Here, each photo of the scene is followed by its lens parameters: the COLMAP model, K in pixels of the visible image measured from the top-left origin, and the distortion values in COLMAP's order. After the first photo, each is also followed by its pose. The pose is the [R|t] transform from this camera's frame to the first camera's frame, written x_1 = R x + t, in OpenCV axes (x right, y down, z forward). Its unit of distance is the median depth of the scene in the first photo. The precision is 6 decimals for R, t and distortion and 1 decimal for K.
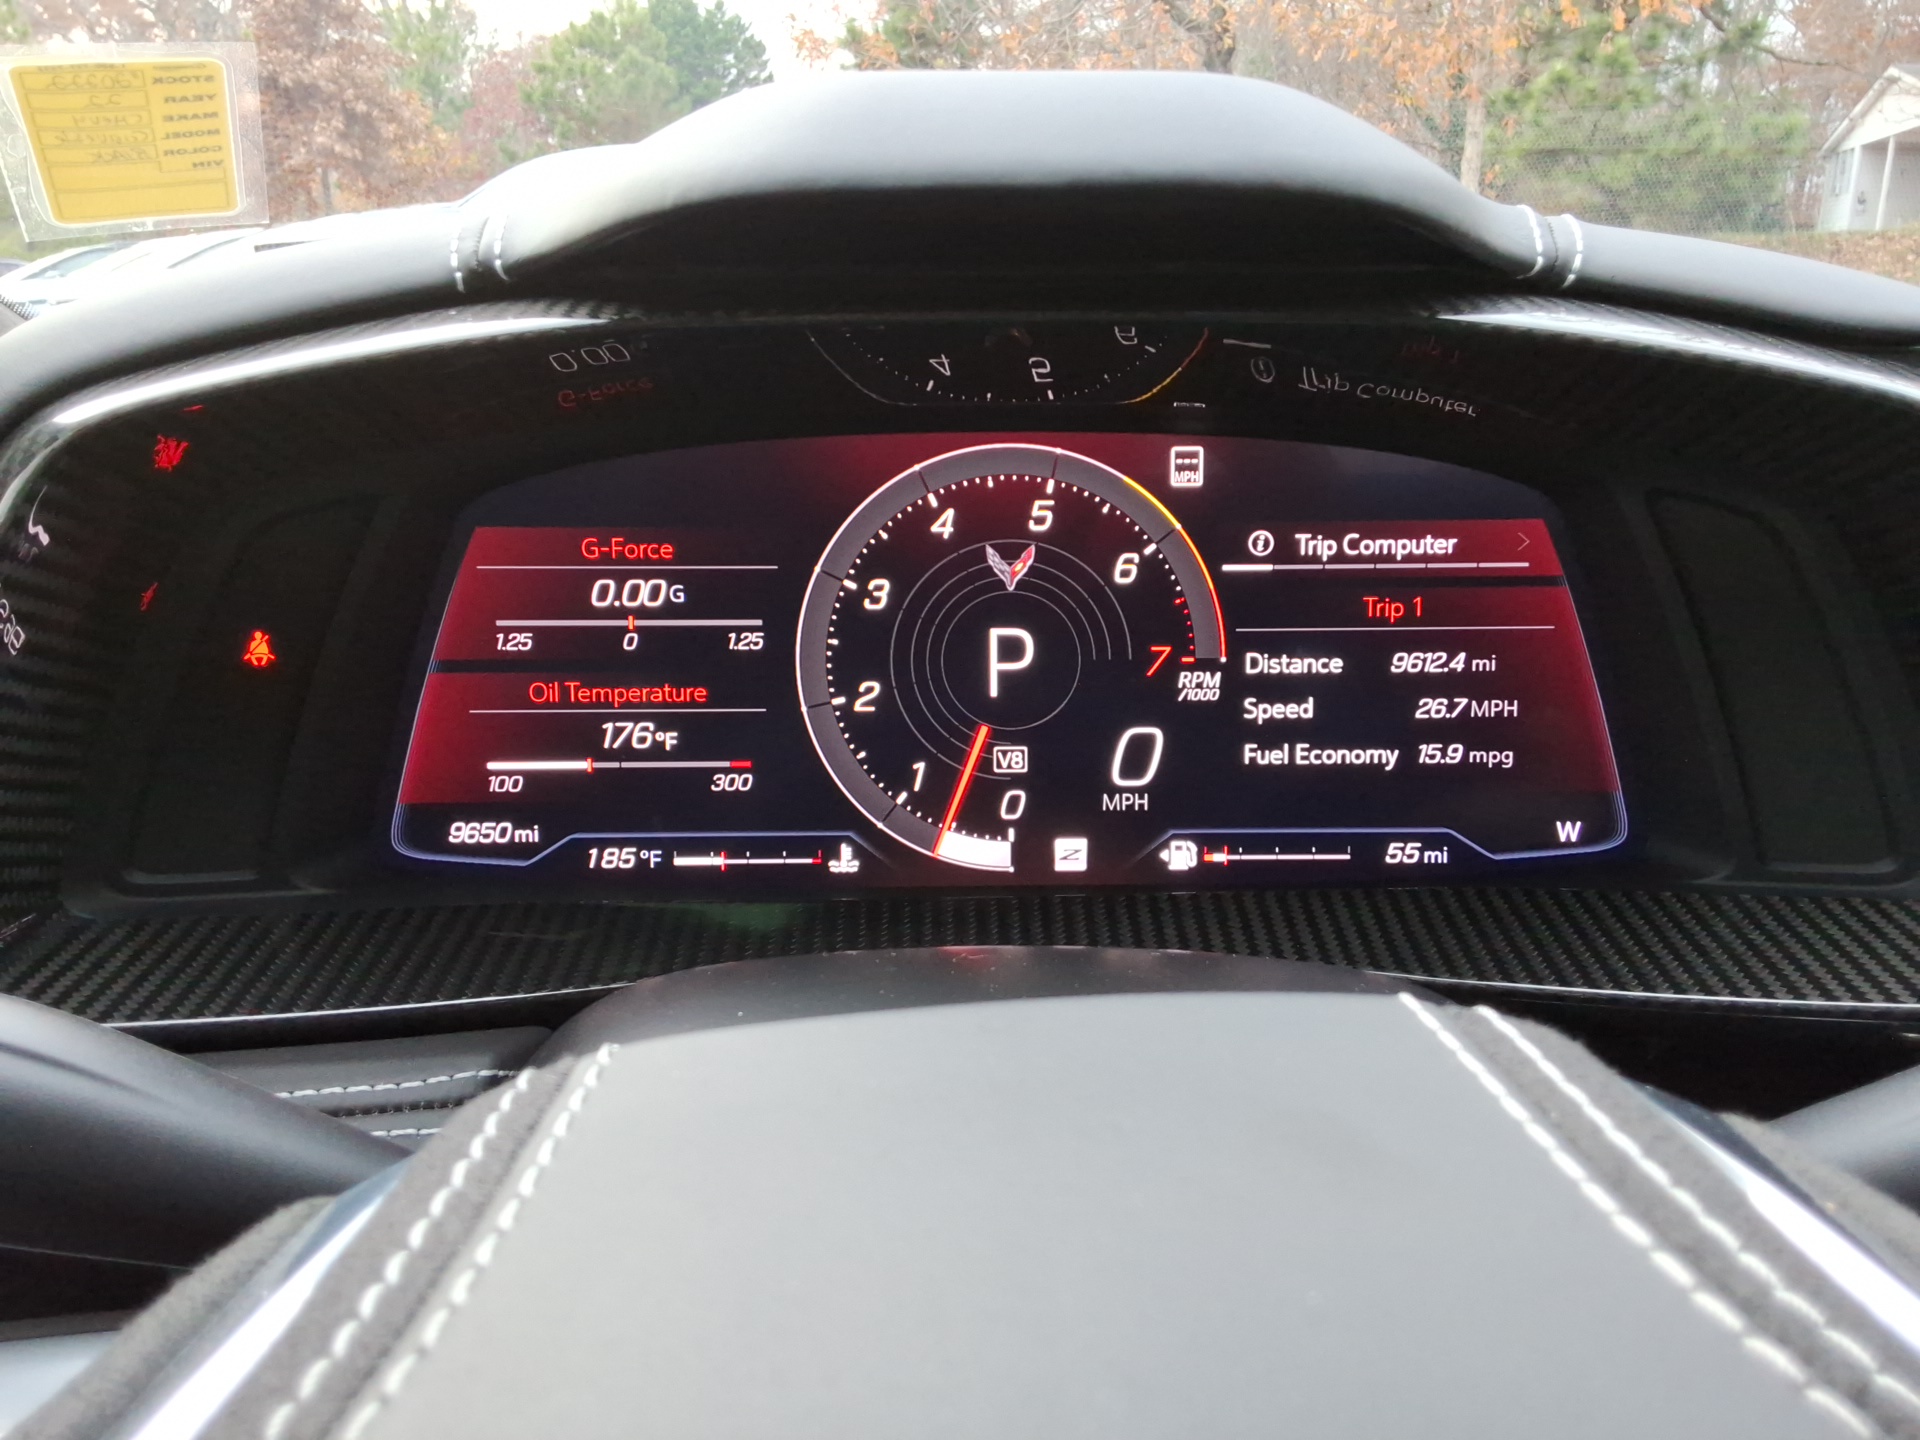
lens RADIAL K [[1539.8, 0, 973.5], [0, 1539.8, 734.2], [0, 0, 1]] dist [0.094600, -0.148556]
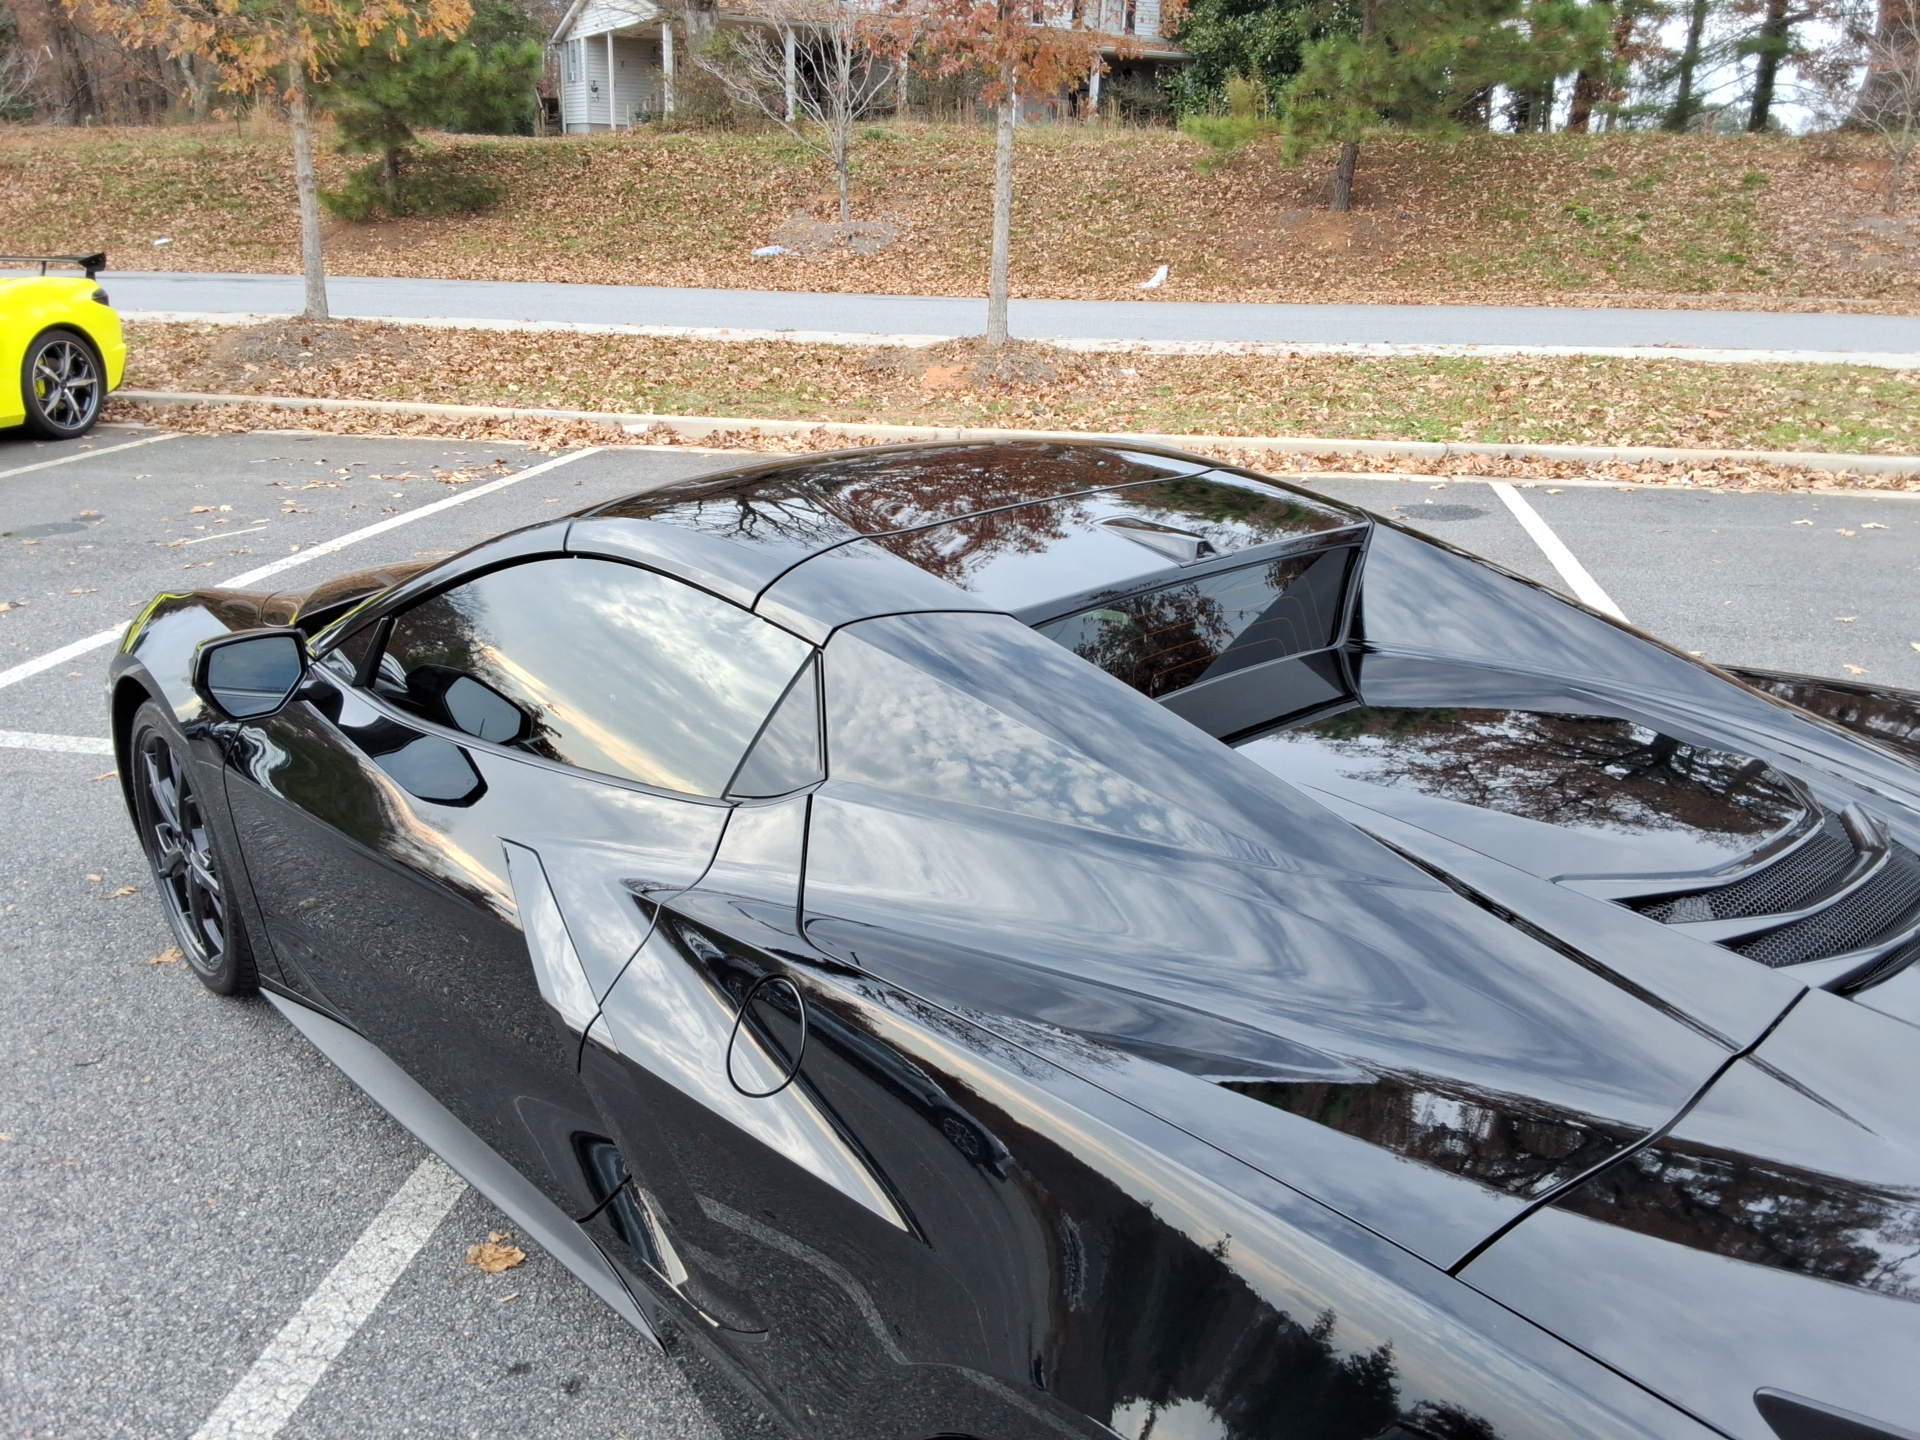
lens RADIAL K [[1539.8, 0, 968.6], [0, 1539.8, 700.6], [0, 0, 1]] dist [0.094600, -0.148556]
pose [[0.754849, -0.212650, 0.620470, -0.052954], [0.170105, 0.977087, 0.127926, -0.007487], [-0.633456, 0.008980, 0.773726, -0.100929]]
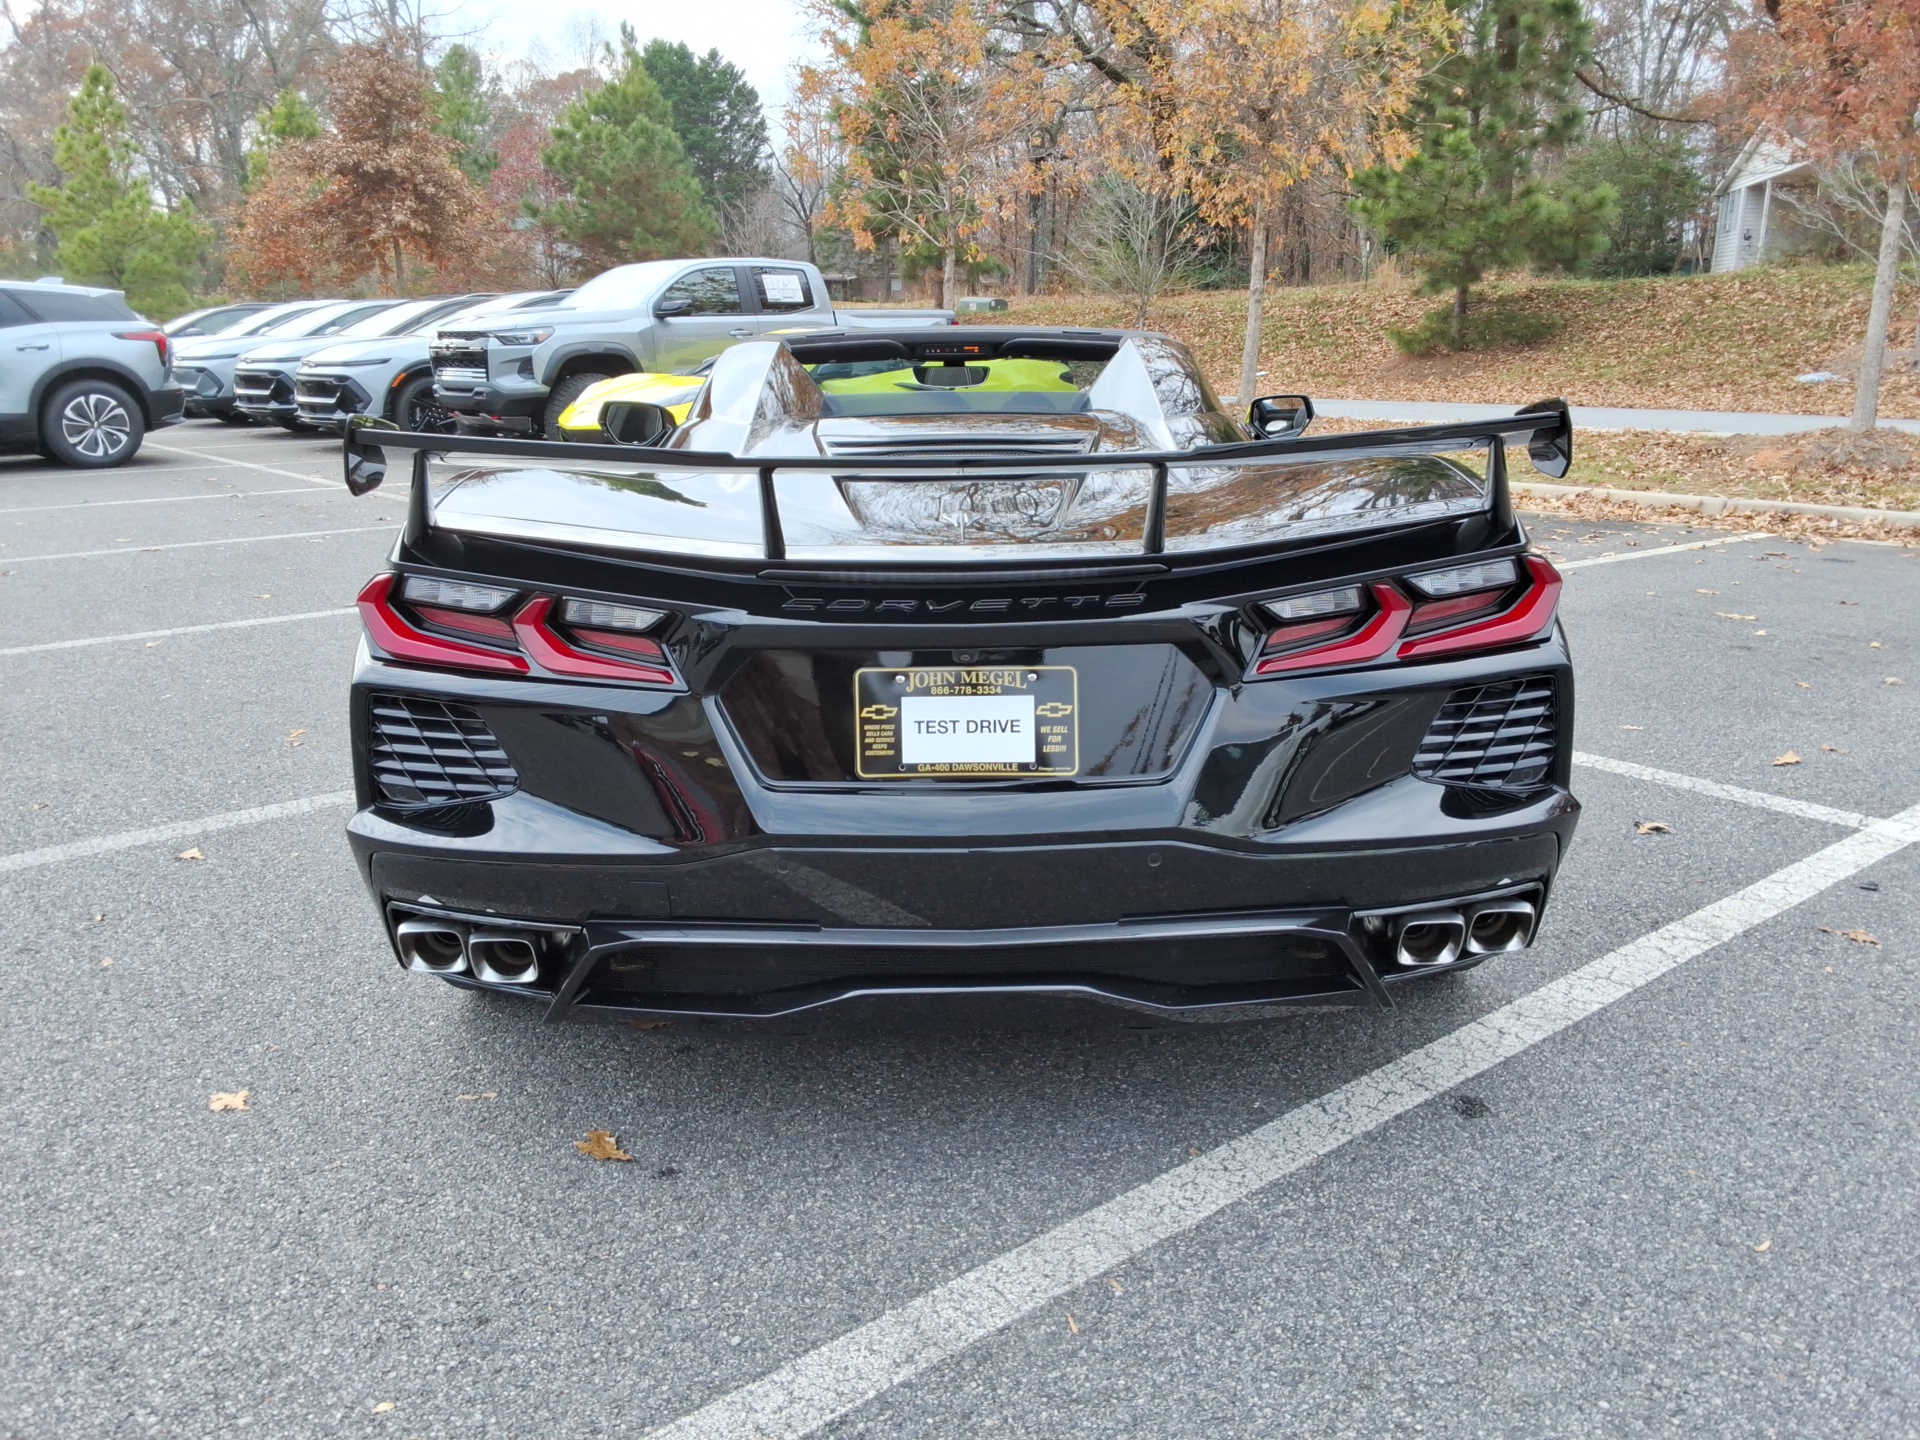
lens RADIAL K [[1539.8, 0, 968.7], [0, 1539.8, 690.5], [0, 0, 1]] dist [0.094600, -0.148556]
pose [[0.999942, -0.010572, 0.002144, 0.015721], [0.010651, 0.999113, -0.040735, 0.036991], [-0.001712, 0.040756, 0.999168, -0.182985]]
